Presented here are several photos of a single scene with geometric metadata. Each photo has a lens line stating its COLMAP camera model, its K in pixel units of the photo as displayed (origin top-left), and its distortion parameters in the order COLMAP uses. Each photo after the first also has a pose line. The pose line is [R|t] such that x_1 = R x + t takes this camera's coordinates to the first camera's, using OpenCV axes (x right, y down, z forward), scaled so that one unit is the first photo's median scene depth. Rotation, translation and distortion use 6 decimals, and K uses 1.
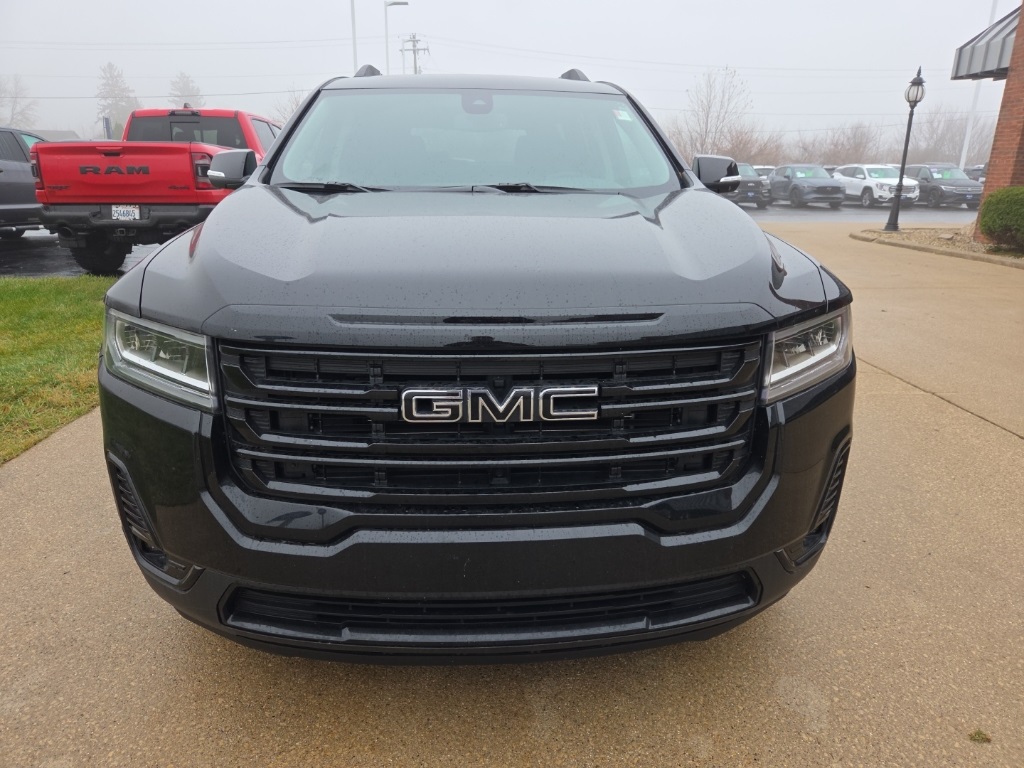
lens RADIAL K [[695.1, 0, 513.4], [0, 695.1, 388.1], [0, 0, 1]] dist [0.040212, -0.004446]
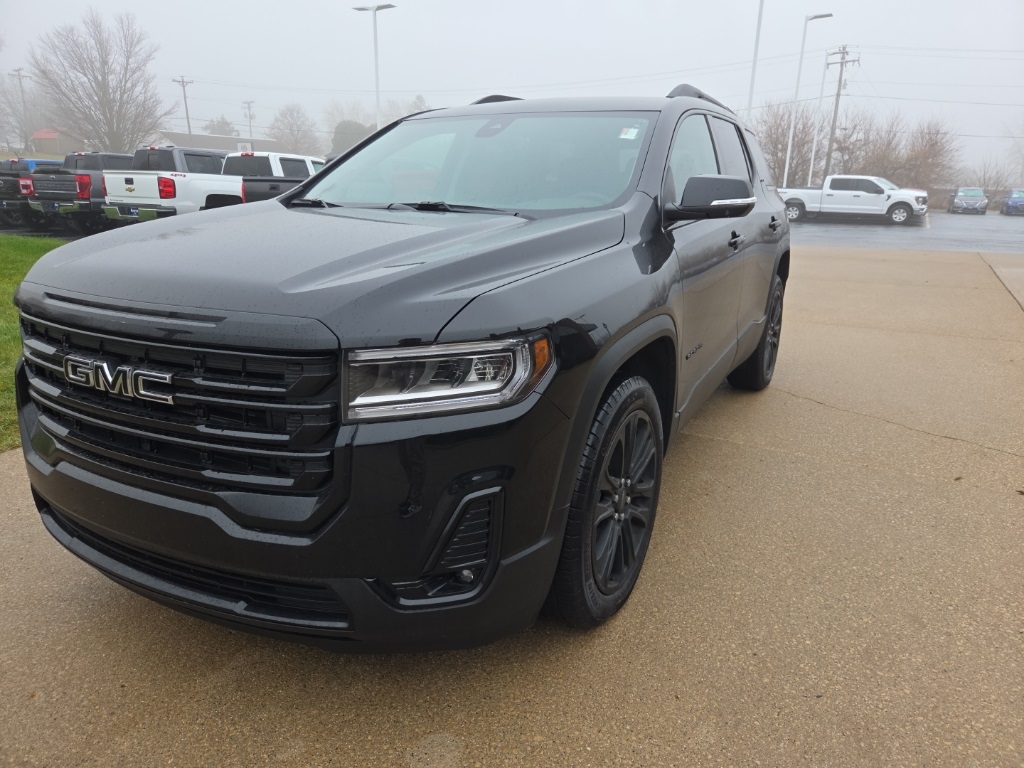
lens RADIAL K [[695.1, 0, 516.5], [0, 695.1, 380.3], [0, 0, 1]] dist [0.040212, -0.004446]
pose [[0.849064, 0.143165, -0.508522, 1.100797], [-0.161922, 0.986775, 0.007451, -0.087311], [0.502864, 0.076015, 0.861017, 0.275387]]
